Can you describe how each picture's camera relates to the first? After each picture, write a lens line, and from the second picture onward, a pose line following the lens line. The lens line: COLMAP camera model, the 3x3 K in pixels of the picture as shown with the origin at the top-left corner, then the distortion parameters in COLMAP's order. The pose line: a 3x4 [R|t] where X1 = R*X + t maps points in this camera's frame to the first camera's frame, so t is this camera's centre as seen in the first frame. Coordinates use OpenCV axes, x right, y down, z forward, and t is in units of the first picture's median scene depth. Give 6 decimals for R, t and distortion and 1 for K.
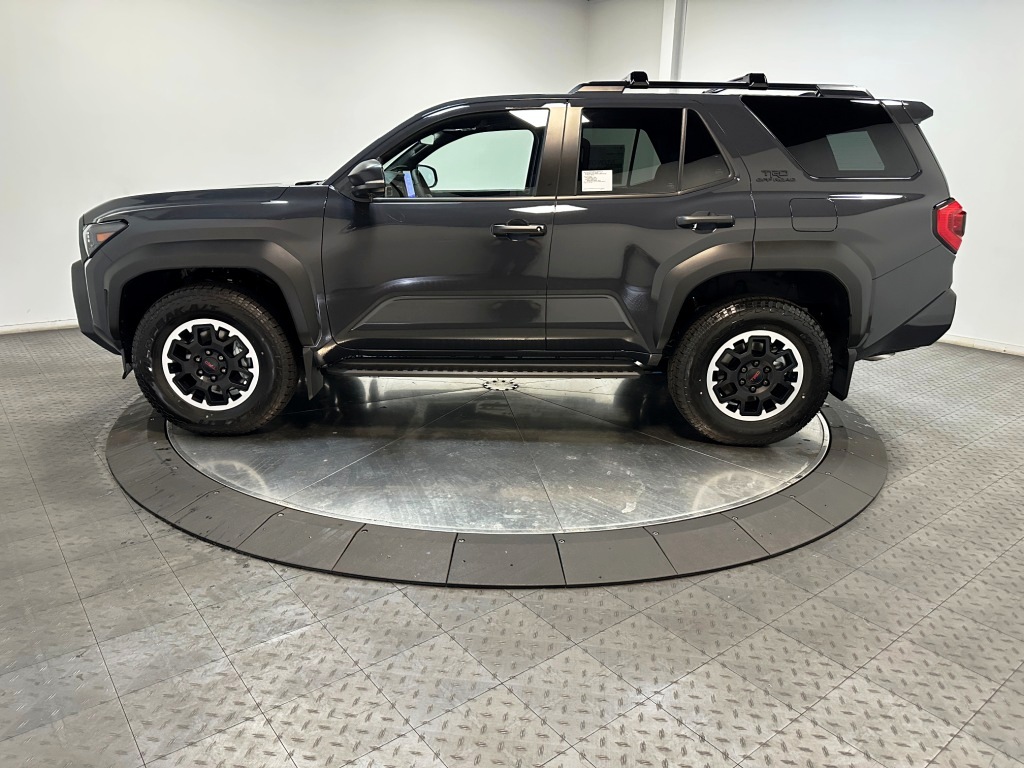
lens RADIAL K [[730.6, 0, 508.3], [0, 730.6, 389.0], [0, 0, 1]] dist [0.055326, -0.077252]
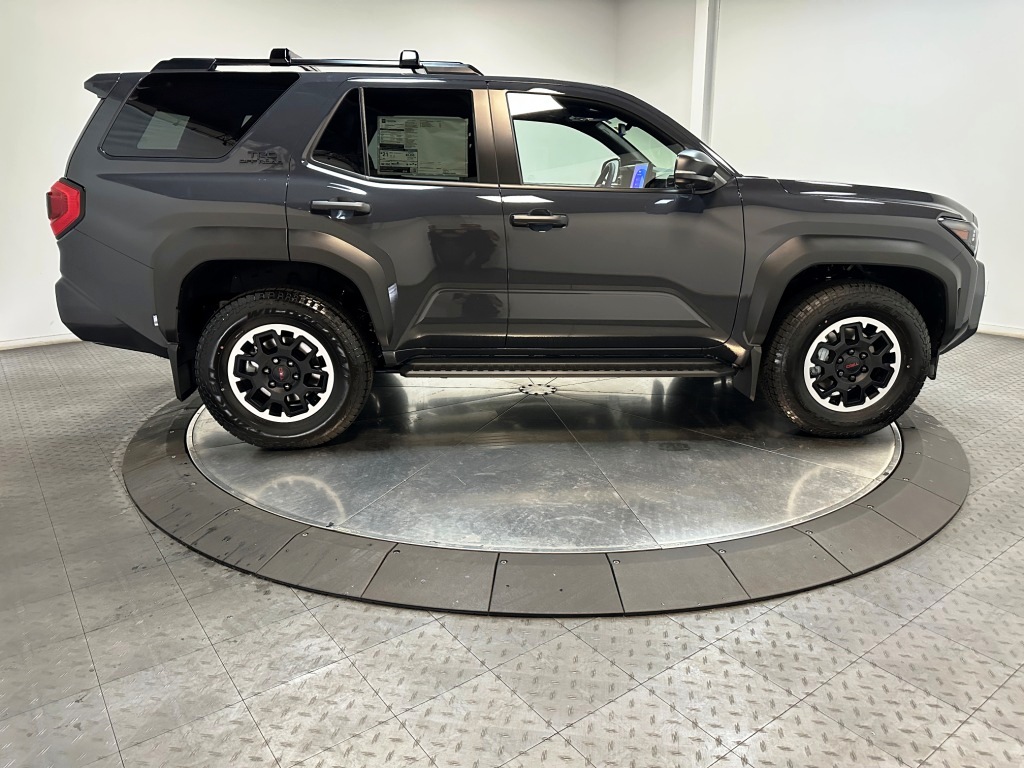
lens RADIAL K [[730.6, 0, 508.3], [0, 730.6, 389.0], [0, 0, 1]] dist [0.055326, -0.077252]
pose [[0.999021, -0.018430, -0.040210, -0.021327], [0.018062, 0.999792, -0.009512, 0.004942], [0.040377, 0.008776, 0.999146, 0.117628]]
